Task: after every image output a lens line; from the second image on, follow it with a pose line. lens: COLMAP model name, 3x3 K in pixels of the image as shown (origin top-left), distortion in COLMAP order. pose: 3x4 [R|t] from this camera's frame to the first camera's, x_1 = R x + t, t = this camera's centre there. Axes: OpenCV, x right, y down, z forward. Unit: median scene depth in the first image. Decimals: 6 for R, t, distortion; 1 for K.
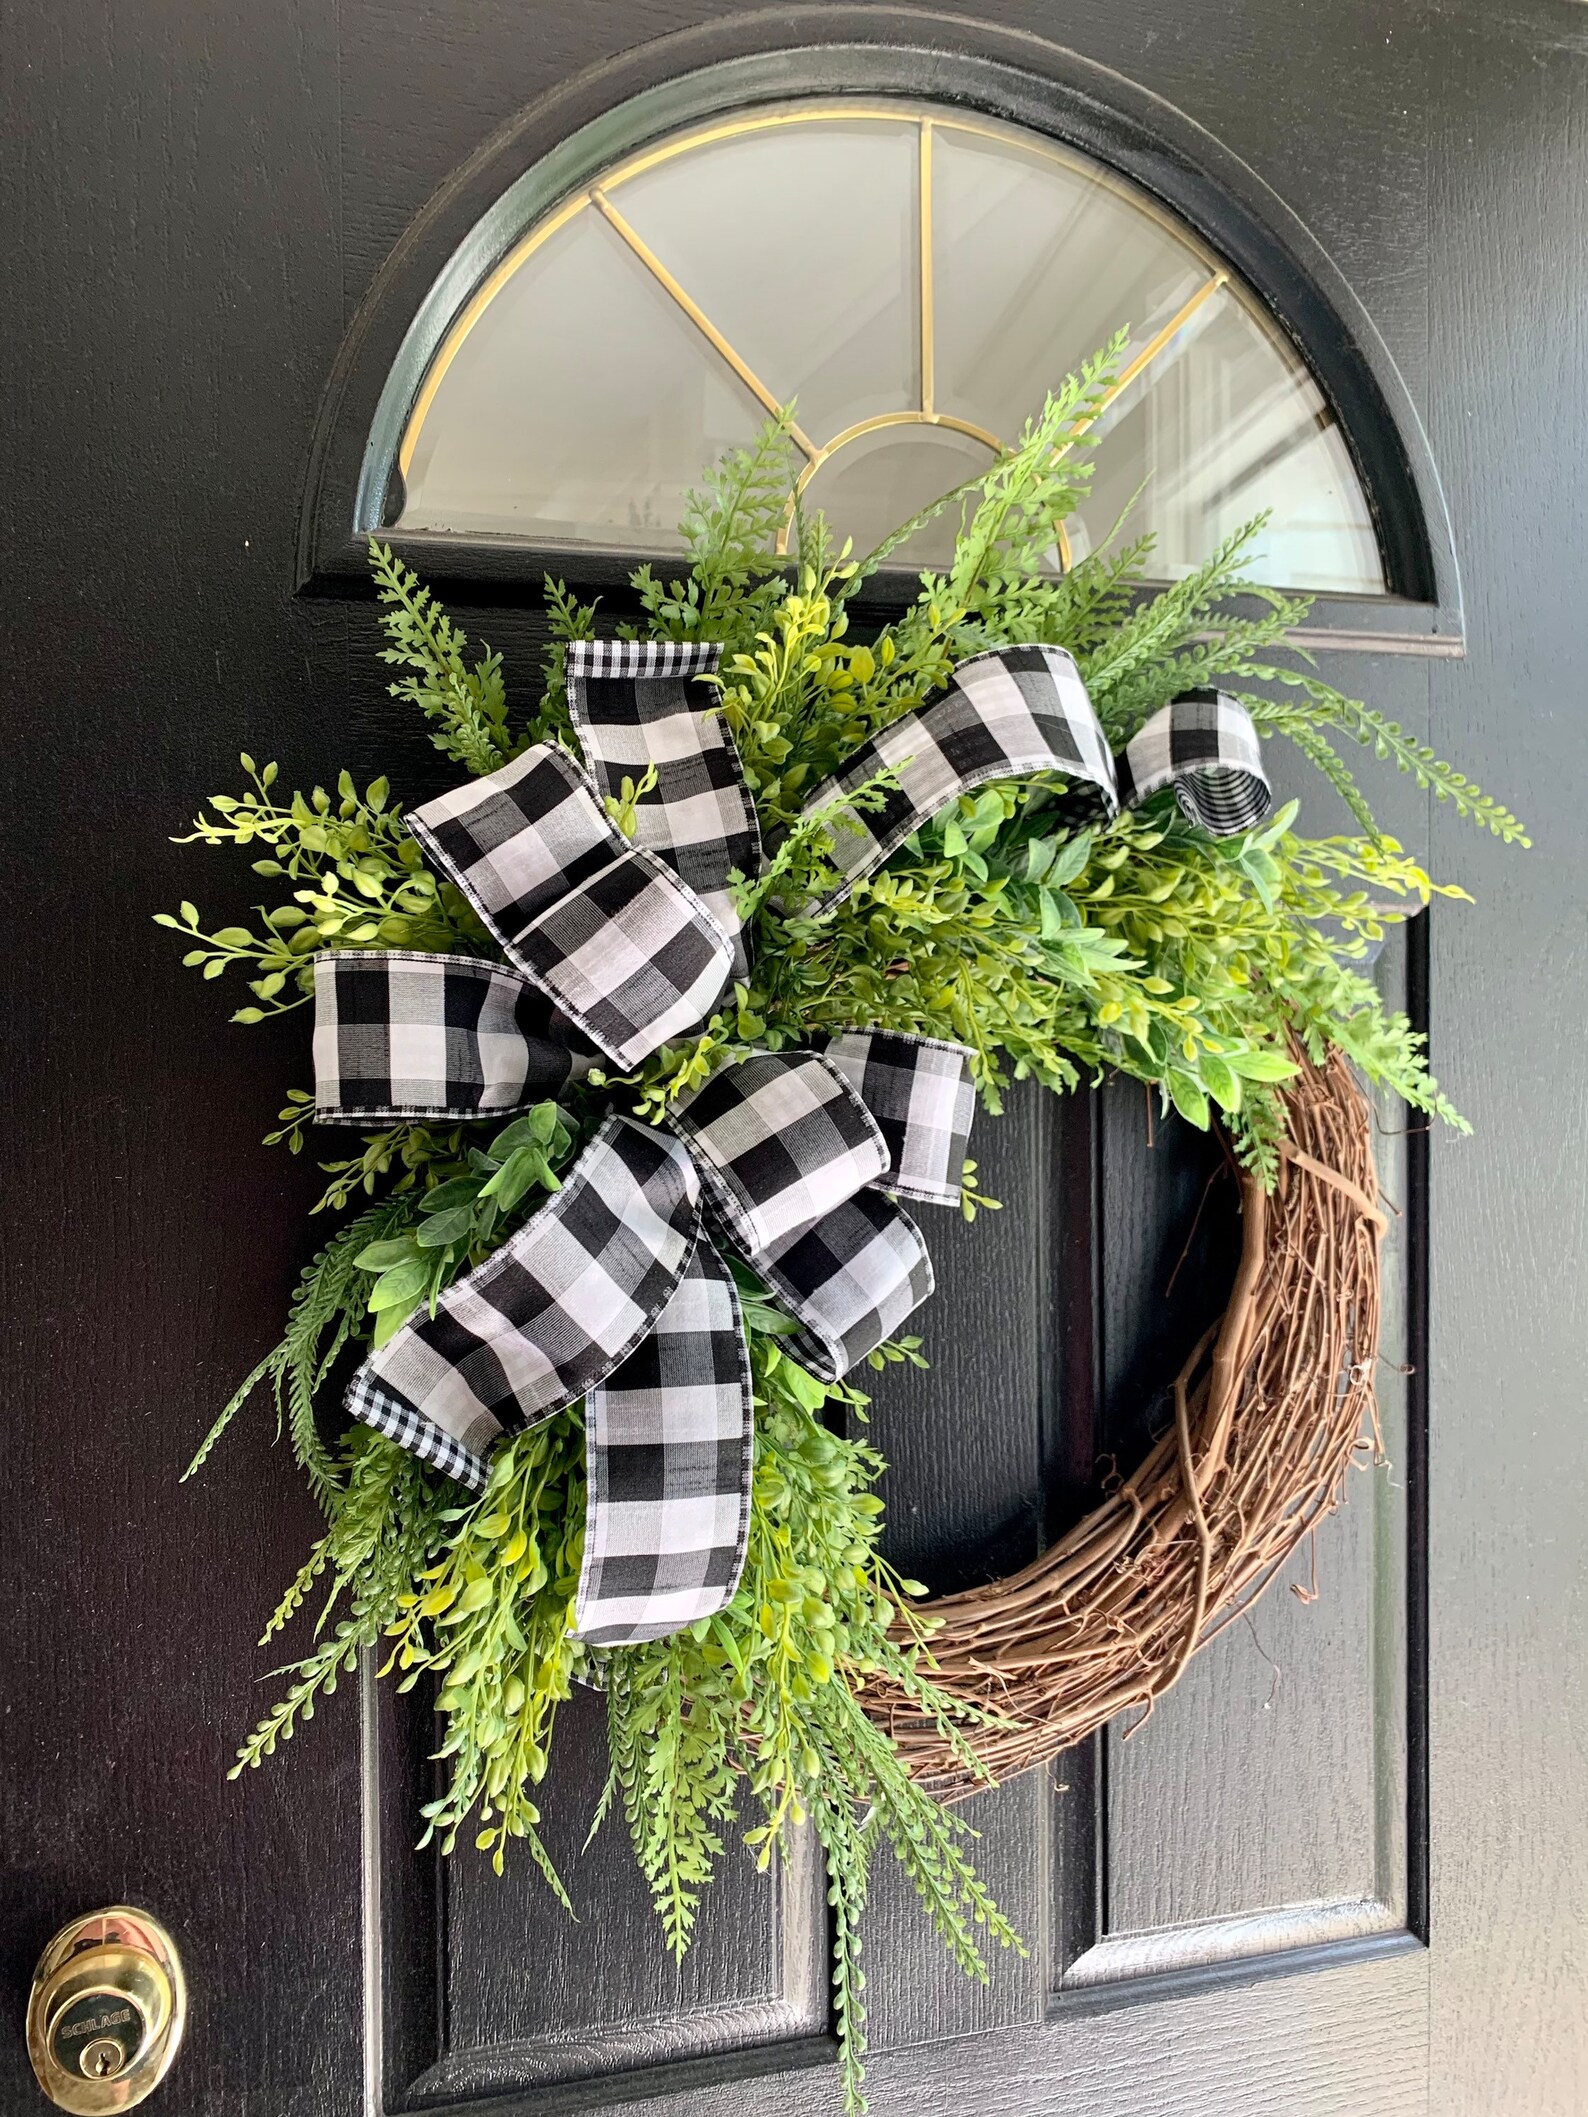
lens RADIAL K [[1599.5, 0, 794.0], [0, 1599.5, 1058.5], [0, 0, 1]] dist [0.083155, -0.149466]
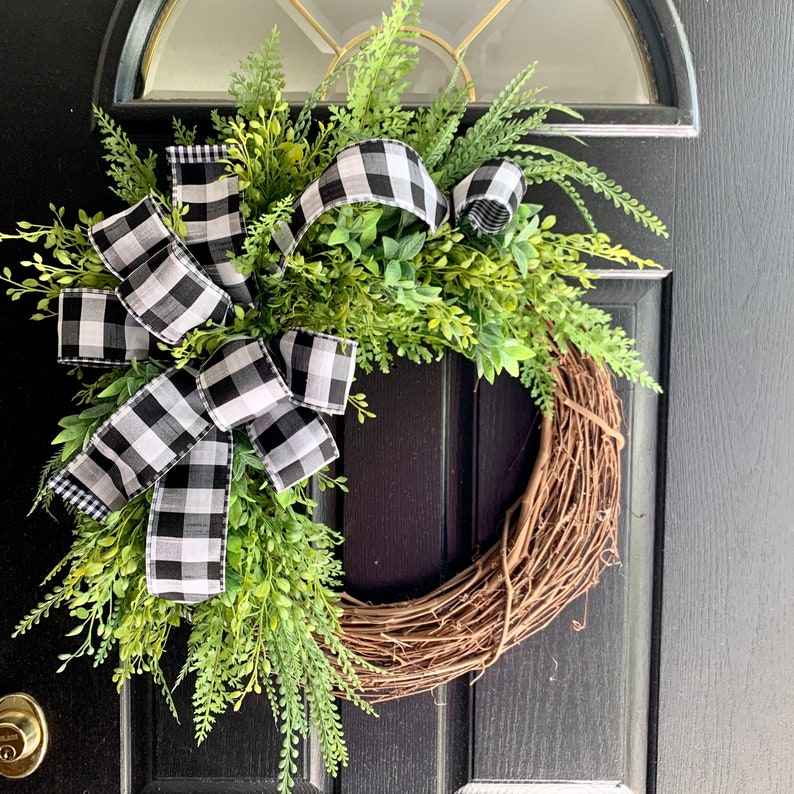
lens RADIAL K [[794.4, 0, 397.0], [0, 794.4, 397.0], [0, 0, 1]] dist [0.111617, -0.245578]
pose [[0.963972, 0.037474, -0.263352, 0.444913], [-0.026186, 0.998587, 0.046245, 0.019834], [0.264712, -0.037682, 0.963591, 0.019526]]
